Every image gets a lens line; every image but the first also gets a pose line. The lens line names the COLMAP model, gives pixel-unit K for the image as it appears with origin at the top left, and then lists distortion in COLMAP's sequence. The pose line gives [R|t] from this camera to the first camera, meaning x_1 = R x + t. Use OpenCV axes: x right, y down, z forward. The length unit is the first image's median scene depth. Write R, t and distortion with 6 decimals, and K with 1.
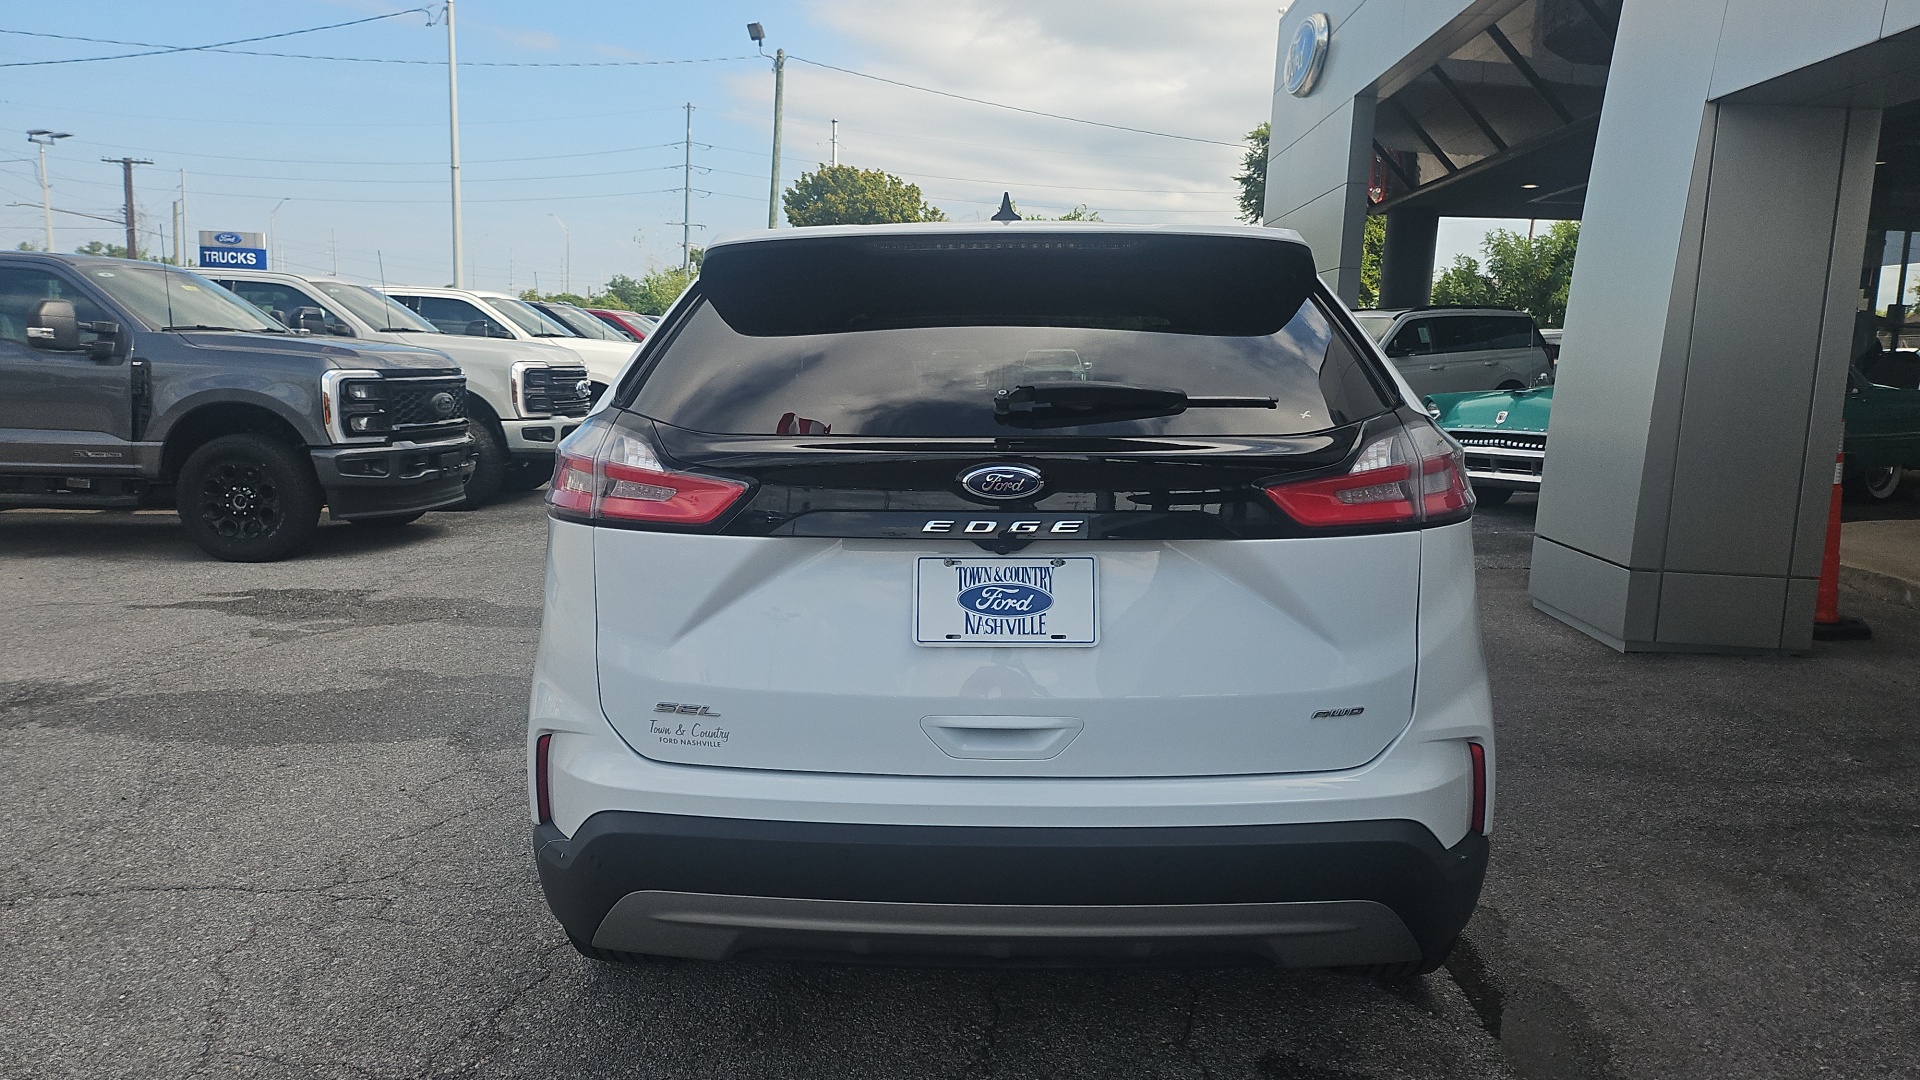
lens RADIAL K [[1361.3, 0, 959.6], [0, 1361.3, 566.4], [0, 0, 1]] dist [0.058104, -0.056707]
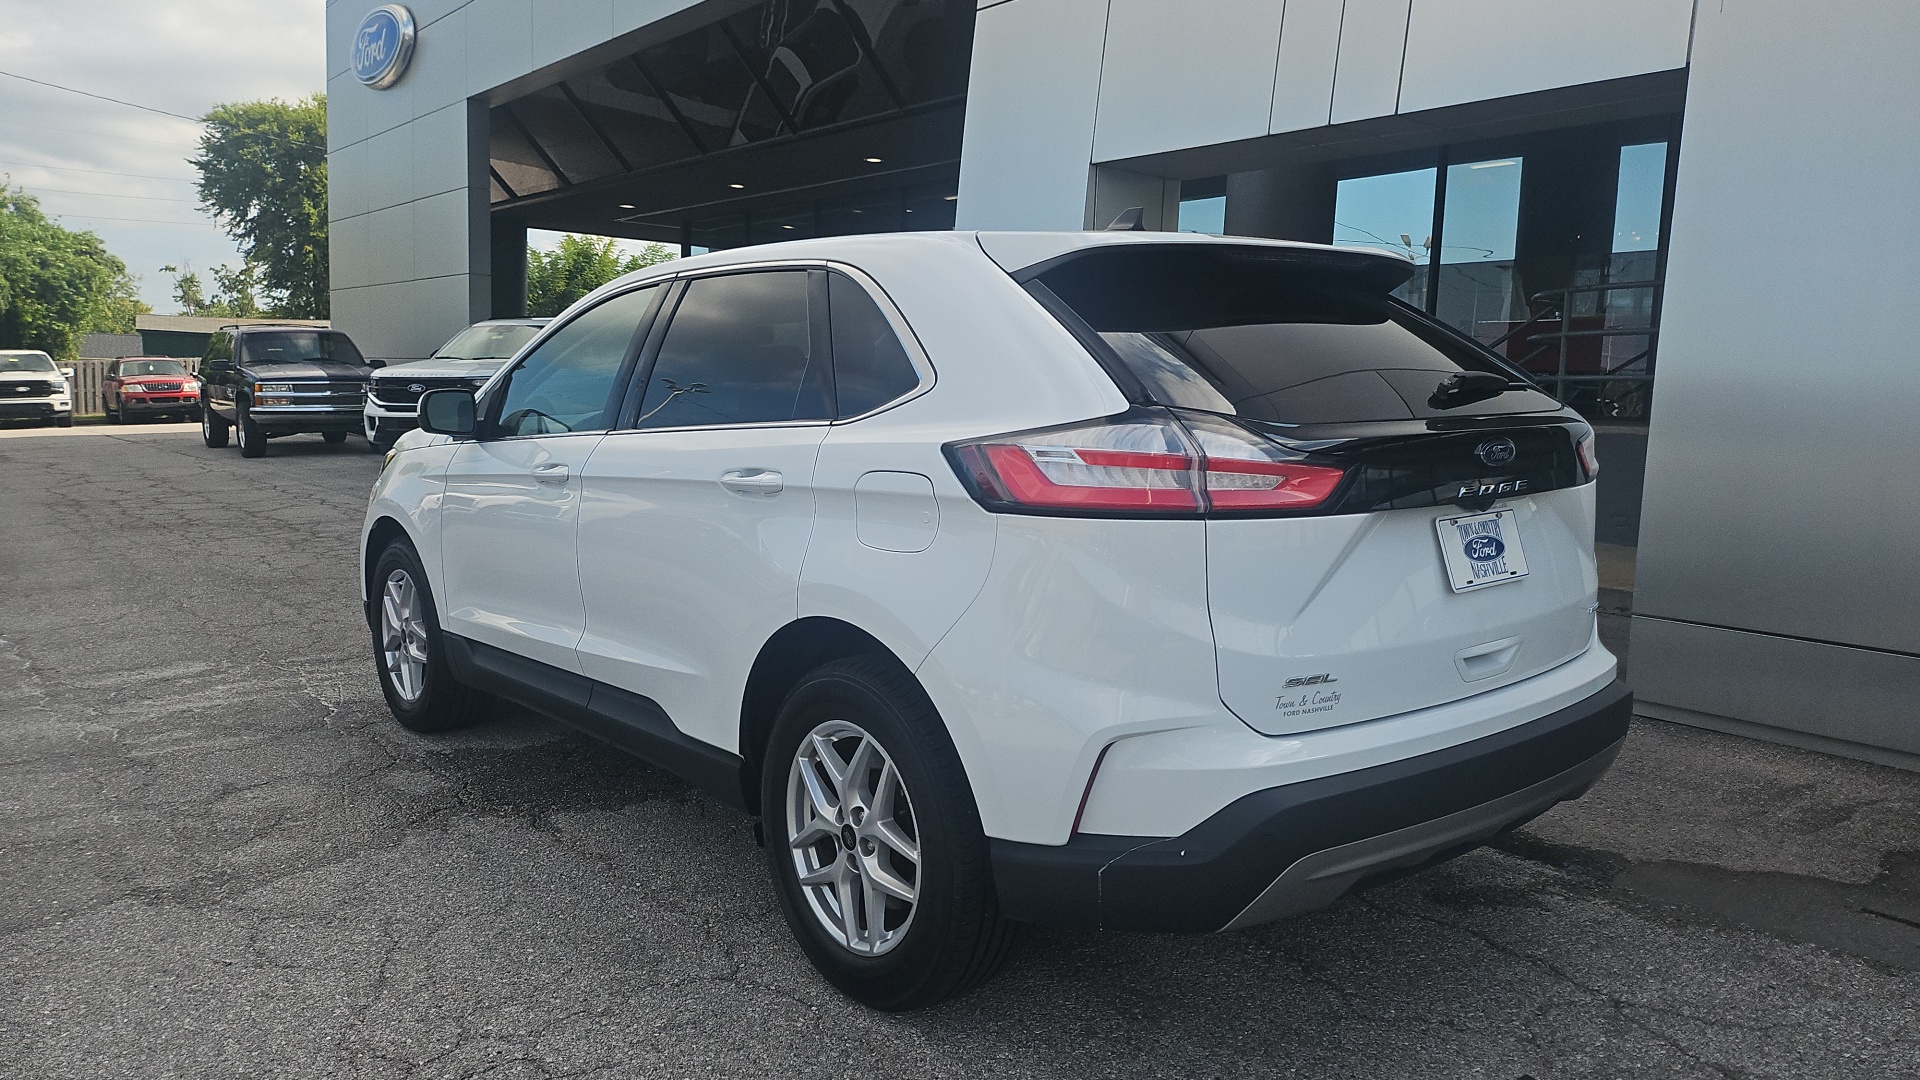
lens RADIAL K [[1376.5, 0, 967.4], [0, 1376.5, 553.2], [0, 0, 1]] dist [0.065344, -0.040401]
pose [[0.740384, -0.096003, 0.665293, -0.620400], [0.108641, 0.993826, 0.022507, -0.027144], [-0.663347, 0.055615, 0.746243, 0.199625]]
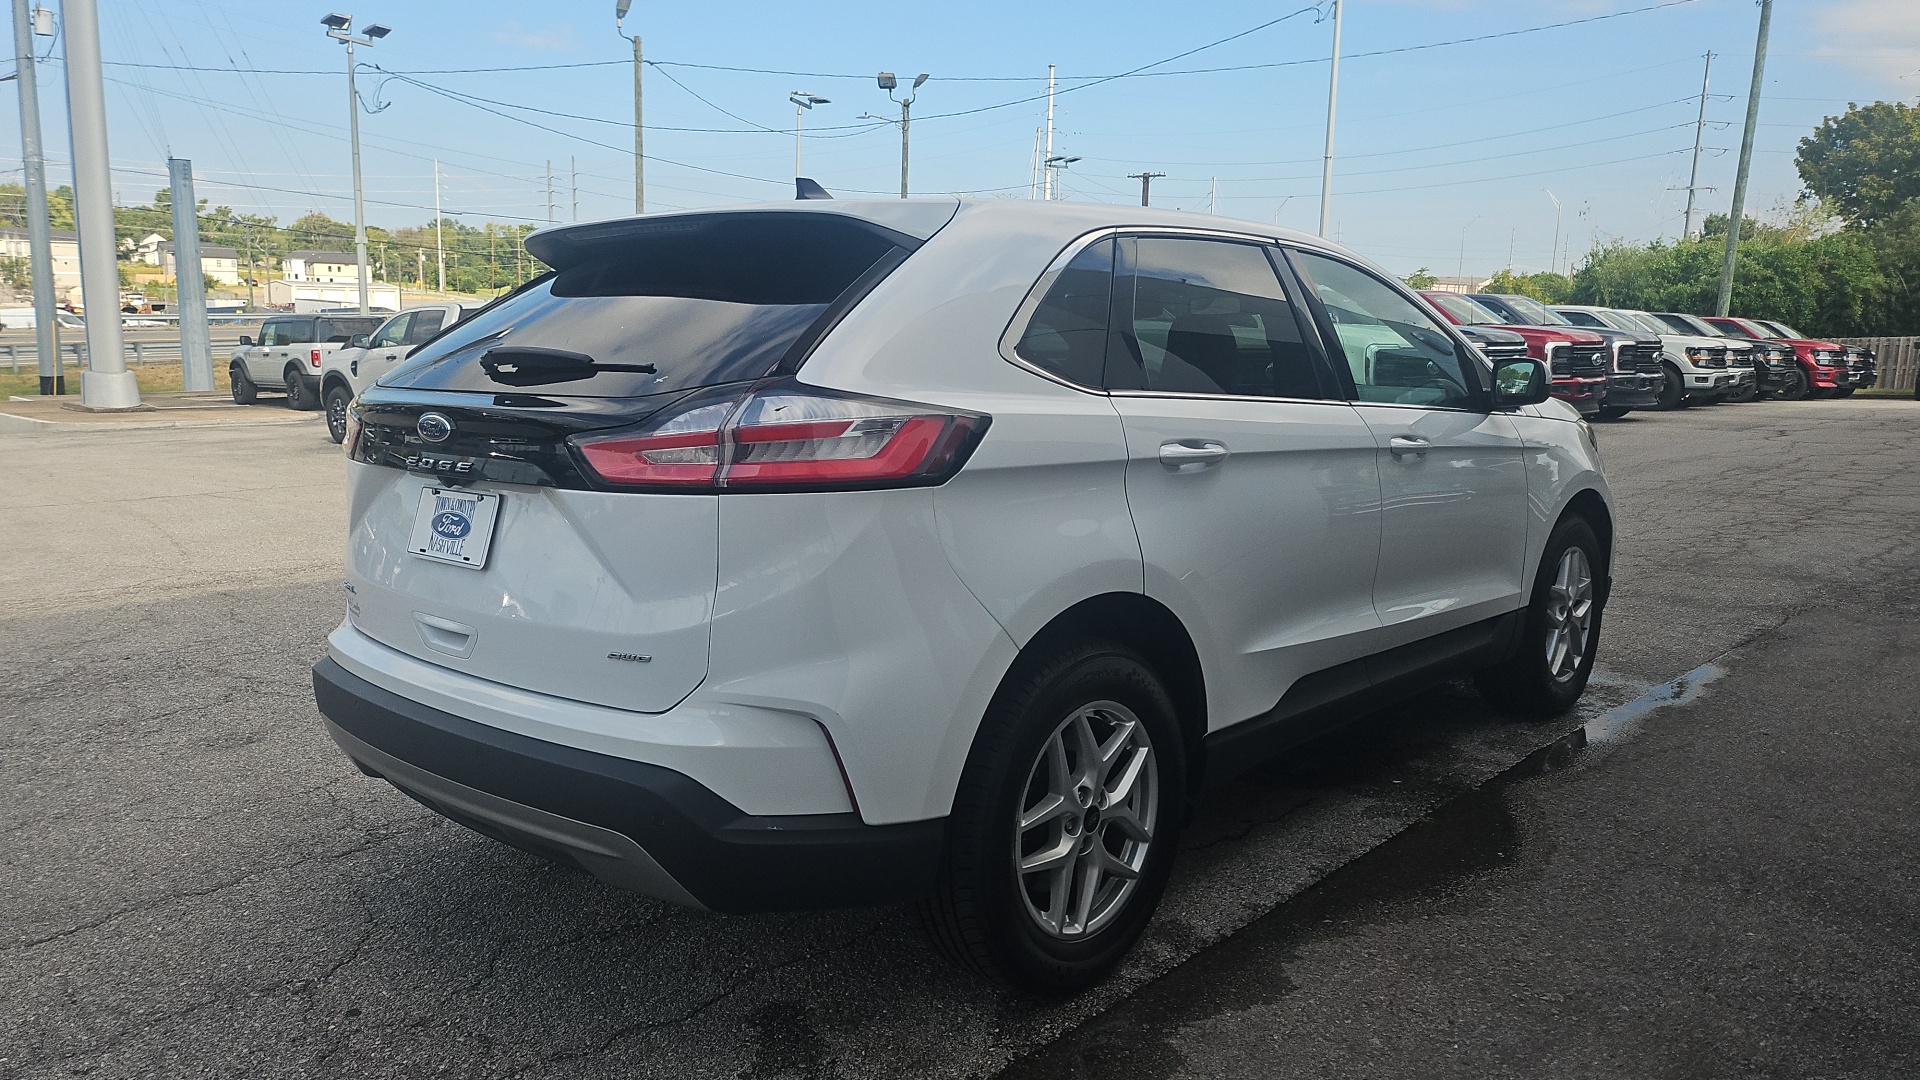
lens RADIAL K [[1361.3, 0, 959.6], [0, 1361.3, 566.4], [0, 0, 1]] dist [0.058104, -0.056707]
pose [[0.759085, 0.103173, -0.642764, 0.633808], [-0.095731, 0.994318, 0.046547, -0.021424], [0.643914, 0.026200, 0.764649, 0.189466]]
